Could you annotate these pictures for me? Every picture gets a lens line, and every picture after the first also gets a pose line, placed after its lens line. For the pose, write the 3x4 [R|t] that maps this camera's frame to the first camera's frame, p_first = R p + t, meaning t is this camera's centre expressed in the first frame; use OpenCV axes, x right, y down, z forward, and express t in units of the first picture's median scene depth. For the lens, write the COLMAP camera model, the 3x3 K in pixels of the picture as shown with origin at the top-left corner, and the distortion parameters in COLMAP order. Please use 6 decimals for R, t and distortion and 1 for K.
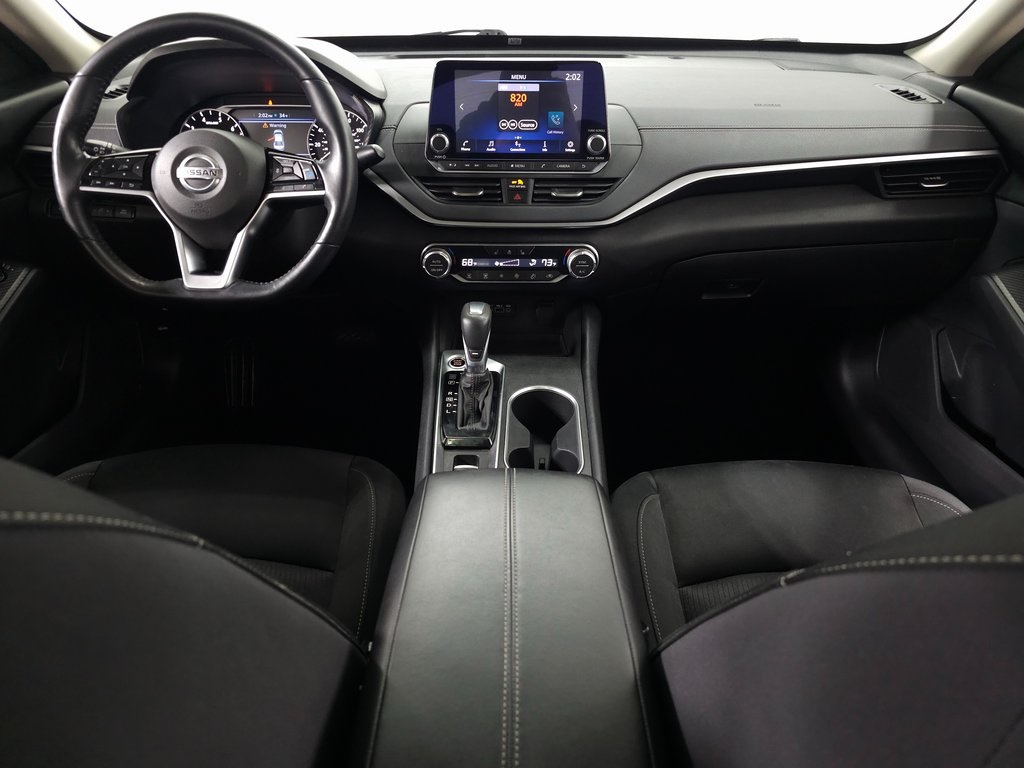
lens RADIAL K [[684.2, 0, 512.0], [0, 684.2, 384.0], [0, 0, 1]] dist [0.068621, -0.078478]
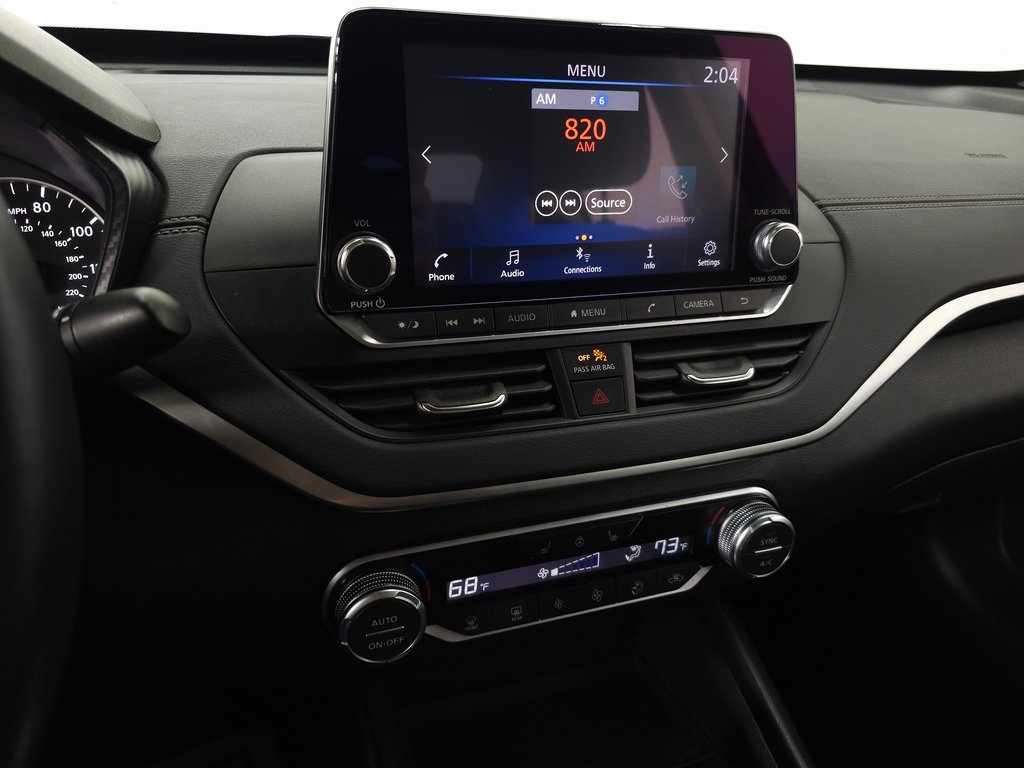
lens RADIAL K [[690.7, 0, 512.0], [0, 690.7, 384.0], [0, 0, 1]] dist [0.059694, -0.083185]
pose [[0.944863, -0.106415, 0.309694, -0.144953], [0.140020, 0.986201, -0.088323, -0.253575], [-0.296022, 0.126817, 0.946725, 0.674257]]
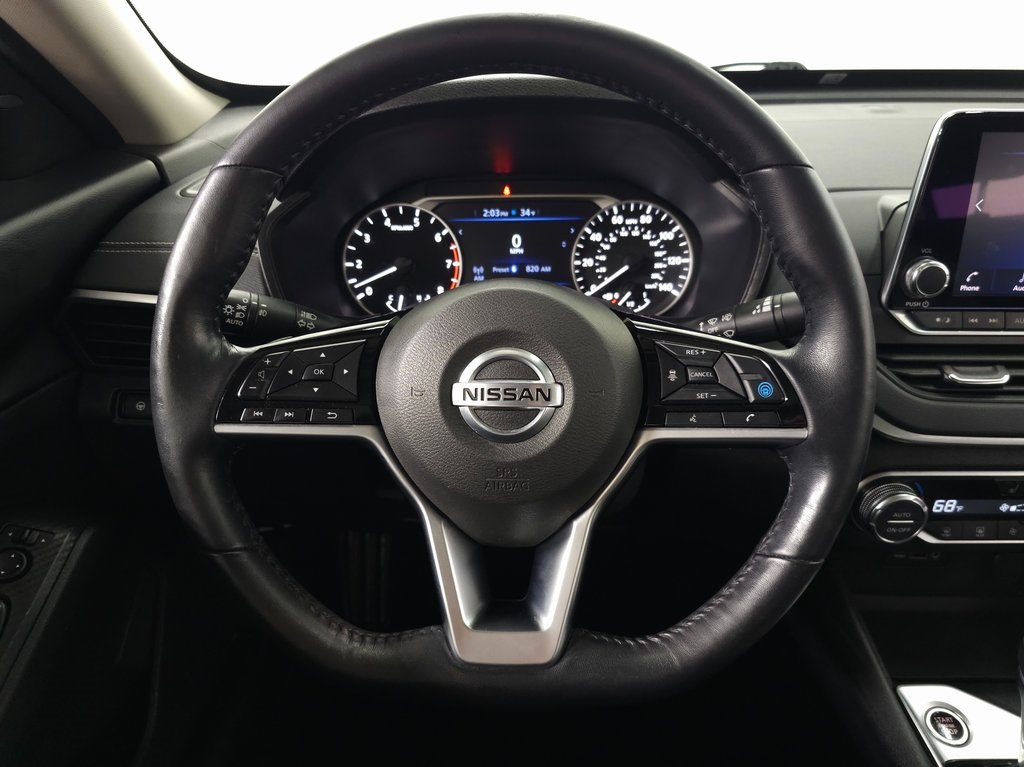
lens RADIAL K [[699.5, 0, 512.0], [0, 699.5, 383.5], [0, 0, 1]] dist [0.038460, -0.052930]
pose [[0.999763, -0.006623, -0.020755, -0.377715], [0.005358, 0.998159, -0.060418, -0.245383], [0.021117, 0.060293, 0.997957, 0.504328]]
